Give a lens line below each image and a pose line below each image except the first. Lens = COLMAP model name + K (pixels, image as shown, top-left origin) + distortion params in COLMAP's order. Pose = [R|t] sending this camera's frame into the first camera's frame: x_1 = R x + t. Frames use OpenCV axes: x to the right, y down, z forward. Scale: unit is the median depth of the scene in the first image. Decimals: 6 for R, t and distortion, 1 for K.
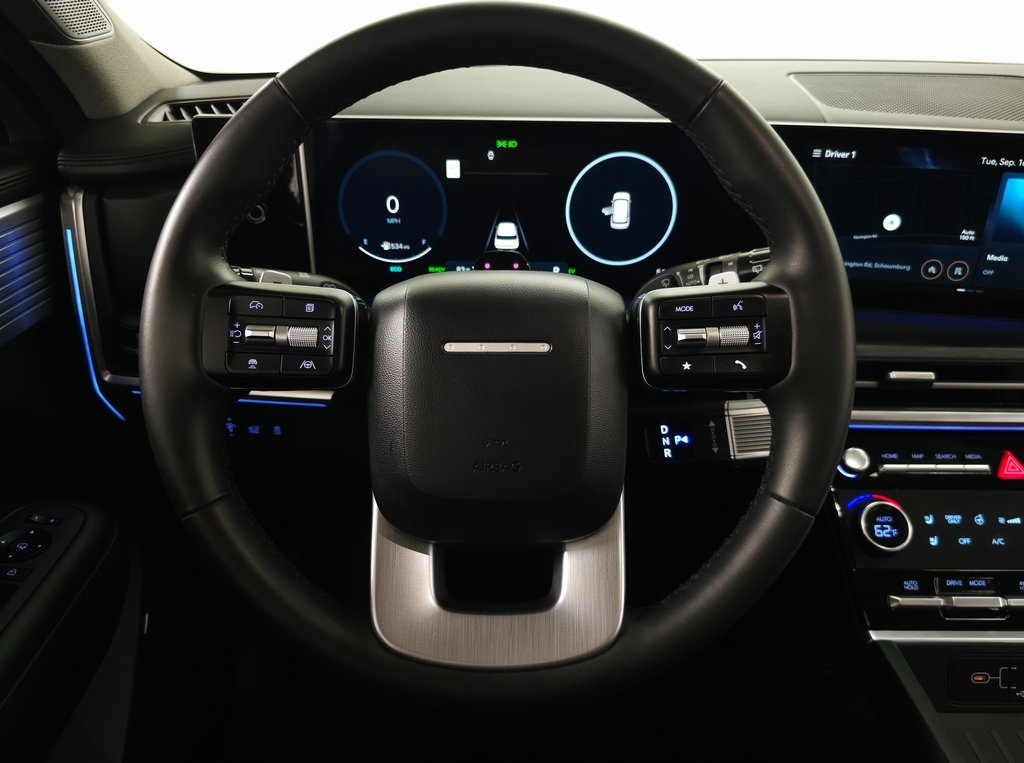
lens RADIAL K [[696.6, 0, 504.2], [0, 696.6, 383.7], [0, 0, 1]] dist [0.023791, -0.035856]
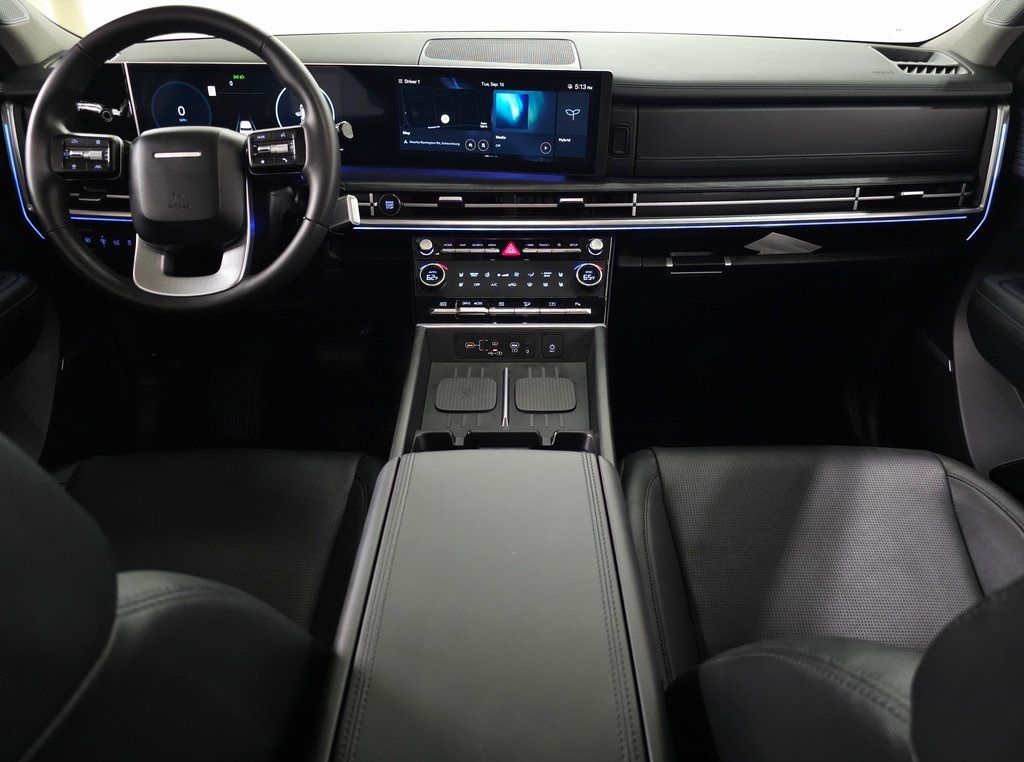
lens RADIAL K [[696.6, 0, 517.9], [0, 696.6, 389.6], [0, 0, 1]] dist [0.023791, -0.035856]
pose [[0.999875, -0.009023, 0.013009, 0.739584], [0.008553, 0.999325, 0.035738, 0.445120], [-0.013323, -0.035622, 0.999277, -0.934377]]
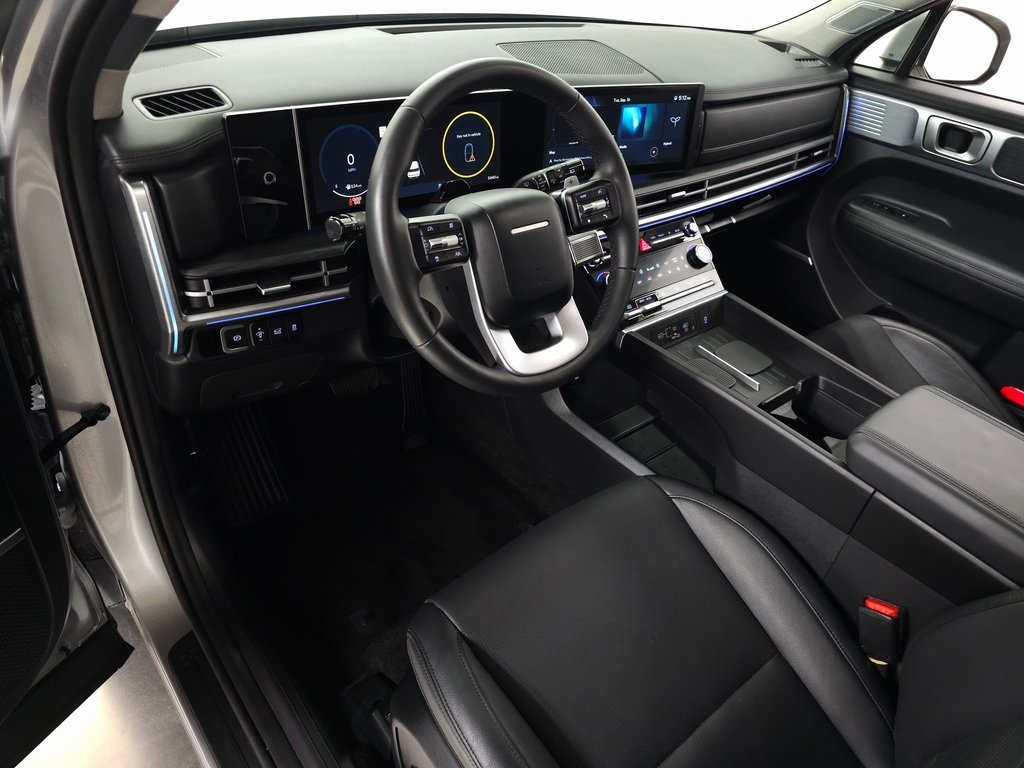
lens RADIAL K [[696.6, 0, 510.6], [0, 696.6, 382.4], [0, 0, 1]] dist [0.023791, -0.035856]
pose [[0.759955, -0.316938, 0.567467, -0.983725], [0.218849, 0.946852, 0.235746, -0.080749], [-0.612025, -0.054967, 0.788926, -0.493270]]
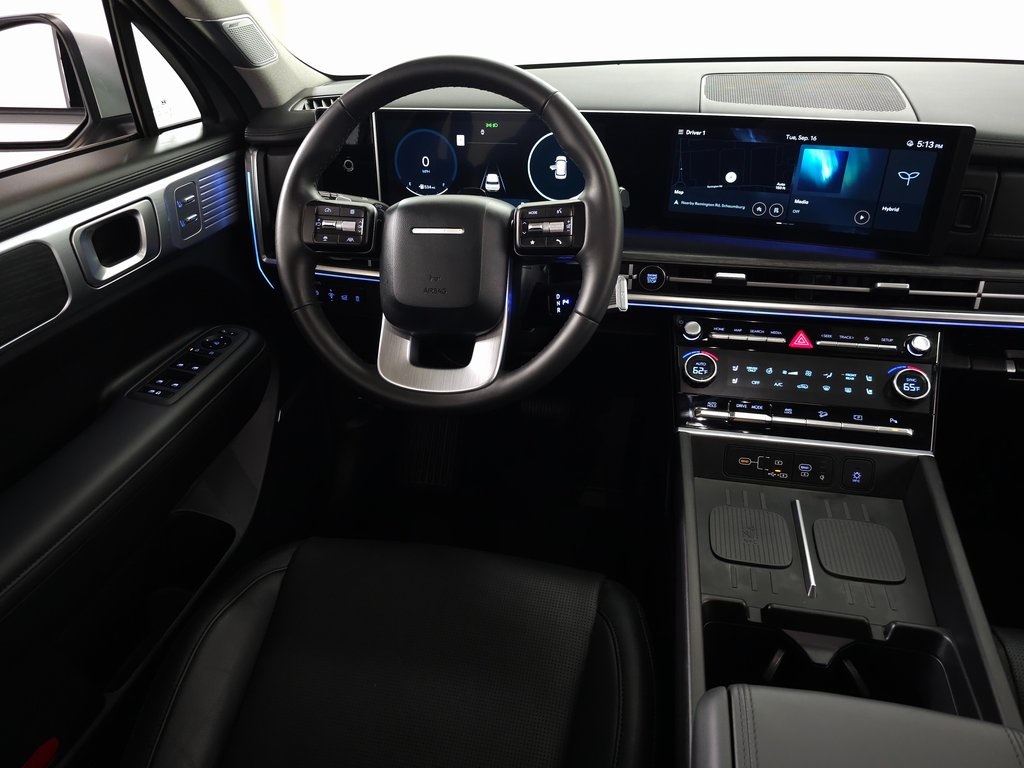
lens RADIAL K [[696.6, 0, 498.3], [0, 696.6, 372.7], [0, 0, 1]] dist [0.023791, -0.035856]
pose [[0.976828, 0.074077, -0.200800, 0.405150], [-0.067620, 0.996955, 0.038836, 0.180015], [0.203065, -0.024358, 0.978862, -0.644454]]
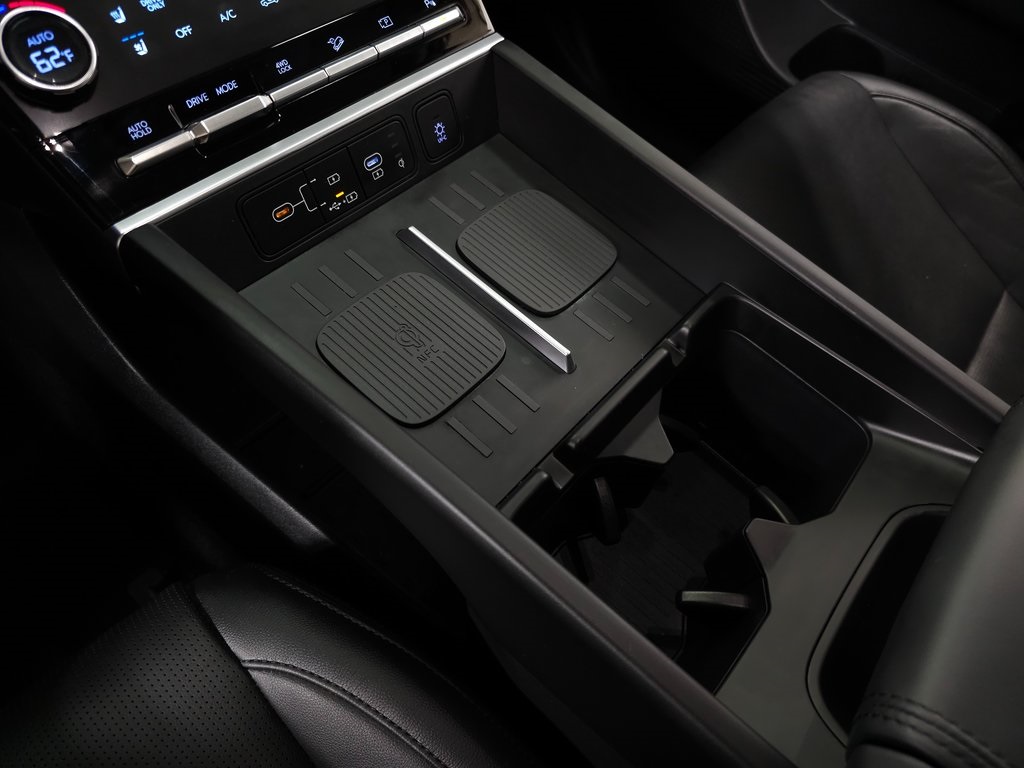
lens RADIAL K [[696.6, 0, 509.6], [0, 696.6, 381.0], [0, 0, 1]] dist [0.023791, -0.035856]
pose [[0.639231, -0.586068, 0.497903, 0.332808], [0.248161, 0.770025, 0.587774, 0.166705], [-0.727873, -0.252163, 0.637663, 0.273606]]
